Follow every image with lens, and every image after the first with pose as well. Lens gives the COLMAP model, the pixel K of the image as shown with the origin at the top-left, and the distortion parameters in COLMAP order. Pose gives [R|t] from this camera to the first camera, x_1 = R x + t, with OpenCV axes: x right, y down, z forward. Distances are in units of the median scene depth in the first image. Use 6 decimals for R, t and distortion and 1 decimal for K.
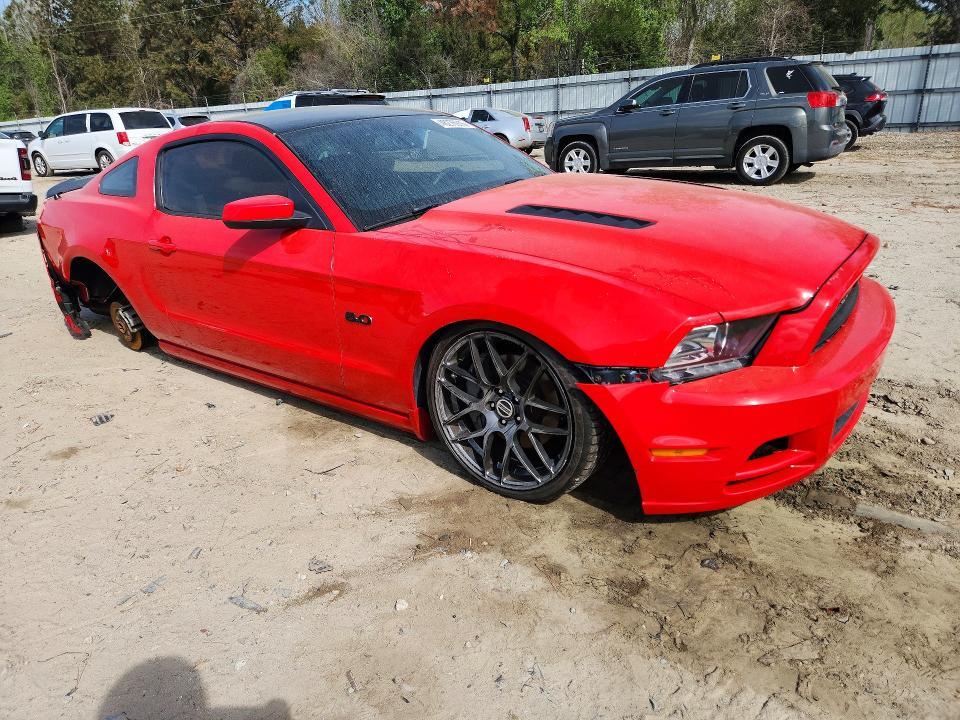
lens RADIAL K [[710.4, 0, 480.0], [0, 710.4, 360.0], [0, 0, 1]] dist [0.015870, -0.004638]
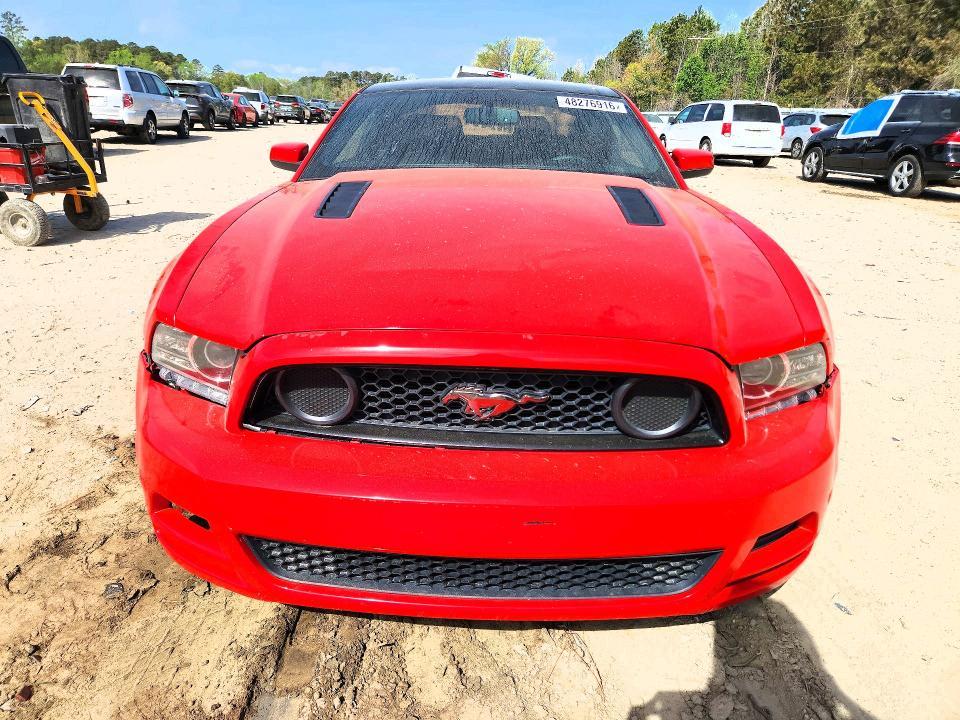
lens RADIAL K [[710.4, 0, 480.0], [0, 710.4, 360.0], [0, 0, 1]] dist [0.015870, -0.004638]
pose [[0.524433, 0.343509, -0.779084, 0.205203], [-0.346685, 0.921871, 0.173098, -0.049746], [0.777676, 0.179318, 0.602549, 0.139420]]
